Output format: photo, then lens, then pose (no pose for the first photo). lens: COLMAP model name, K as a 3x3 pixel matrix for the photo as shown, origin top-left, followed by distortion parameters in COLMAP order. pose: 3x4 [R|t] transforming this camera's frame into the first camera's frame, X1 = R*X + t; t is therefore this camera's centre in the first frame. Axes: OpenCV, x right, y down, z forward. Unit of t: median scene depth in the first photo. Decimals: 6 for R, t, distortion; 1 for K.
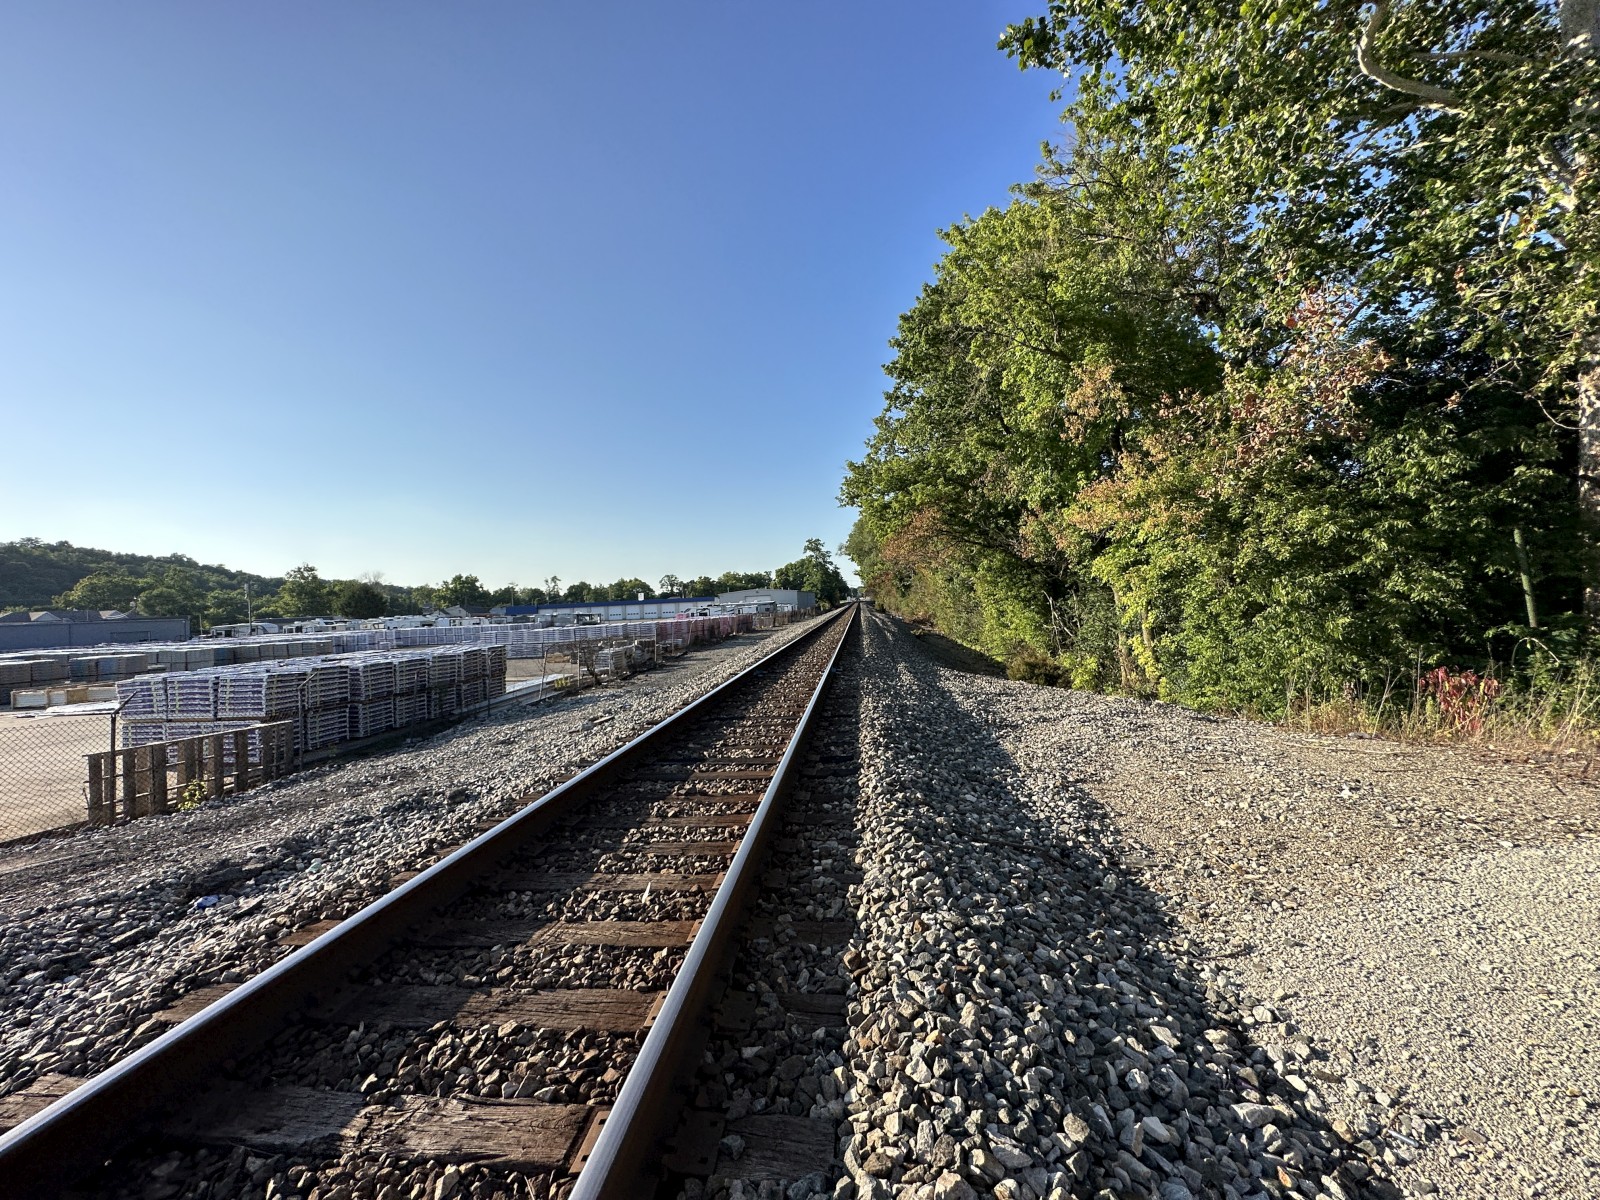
lens RADIAL K [[639.8, 0, 797.6], [0, 639.8, 604.8], [0, 0, 1]] dist [-0.002376, -0.001216]
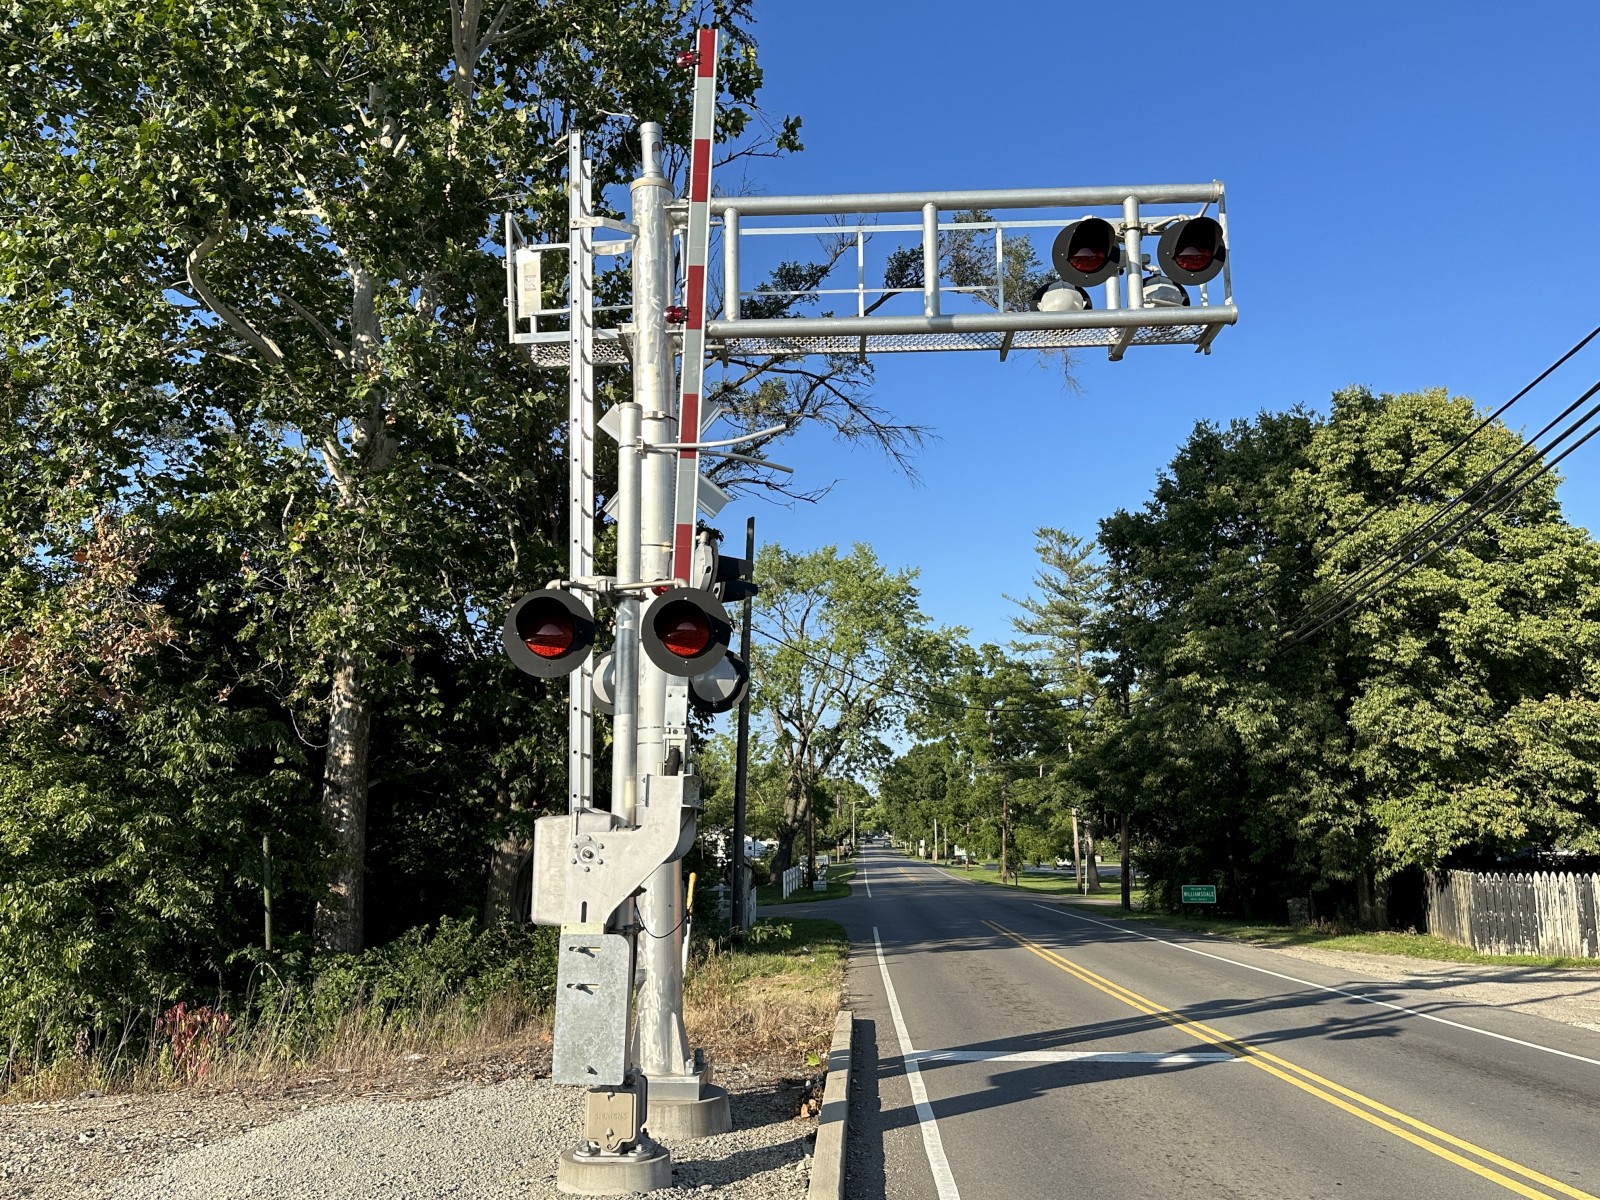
lens RADIAL K [[1357.6, 0, 799.2], [0, 1357.6, 600.1], [0, 0, 1]] dist [0.015981, -0.013493]
pose [[0.366996, 0.210397, 0.906117, -0.360984], [-0.011534, 0.975040, -0.221729, -0.025587], [-0.930151, 0.070923, 0.360262, -0.372826]]
